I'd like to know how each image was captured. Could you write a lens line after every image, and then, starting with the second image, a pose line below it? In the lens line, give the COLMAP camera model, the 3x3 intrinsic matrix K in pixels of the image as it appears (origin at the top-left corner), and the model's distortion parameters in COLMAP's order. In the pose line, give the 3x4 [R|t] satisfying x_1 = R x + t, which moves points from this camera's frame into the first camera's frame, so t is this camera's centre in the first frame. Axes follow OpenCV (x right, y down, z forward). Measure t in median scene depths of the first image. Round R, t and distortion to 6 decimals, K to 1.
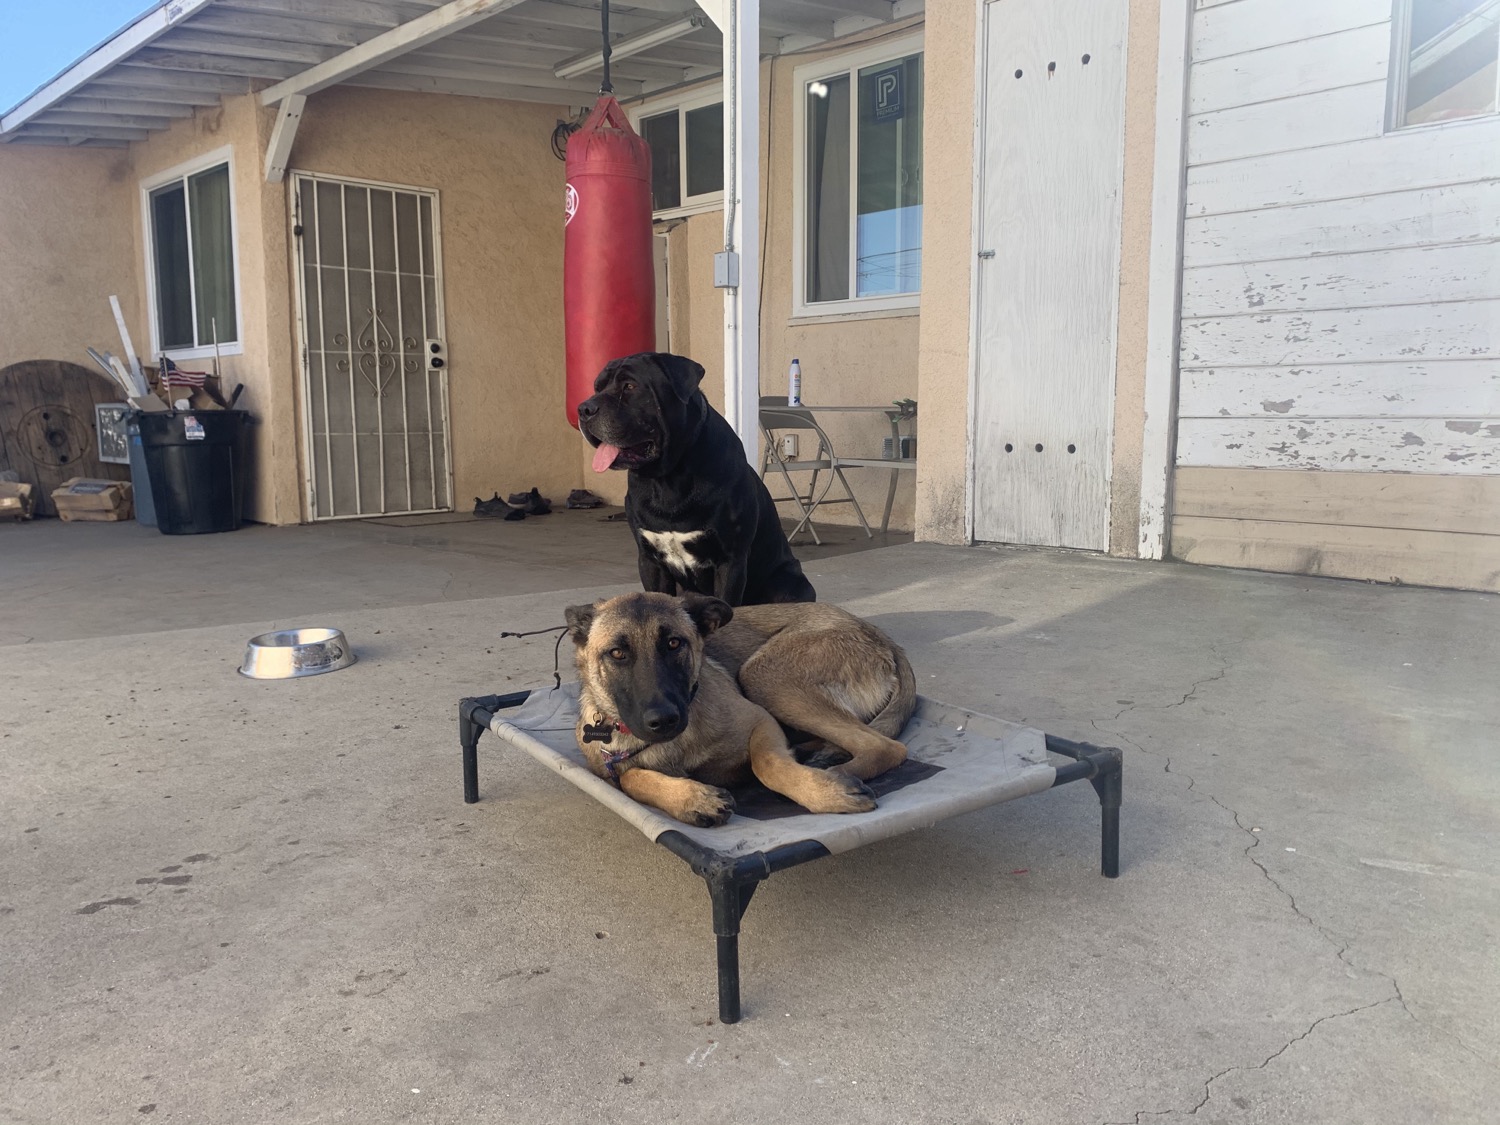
lens RADIAL K [[1113.9, 0, 740.4], [0, 1113.9, 558.0], [0, 0, 1]] dist [0.021856, -0.012581]
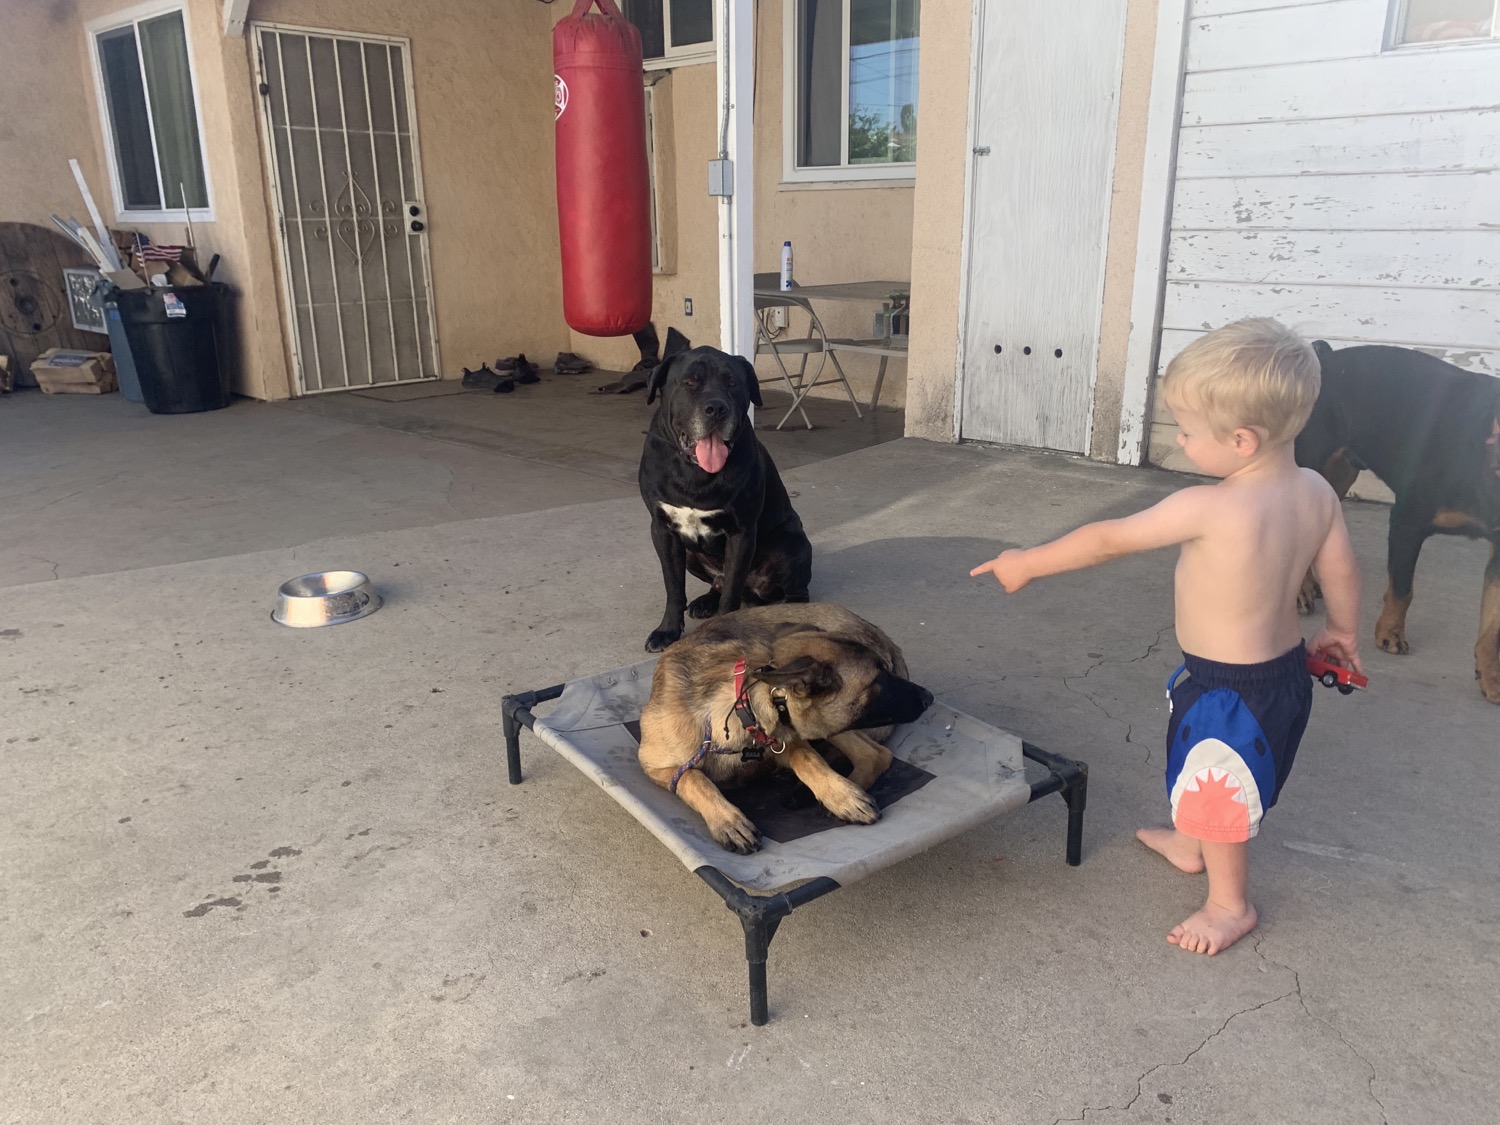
lens RADIAL K [[1113.9, 0, 759.9], [0, 1113.9, 566.3], [0, 0, 1]] dist [0.021856, -0.012581]
pose [[0.999433, -0.010223, 0.032066, -0.016158], [0.004567, 0.985135, 0.171721, -0.108500], [-0.033345, -0.171477, 0.984624, -0.045222]]
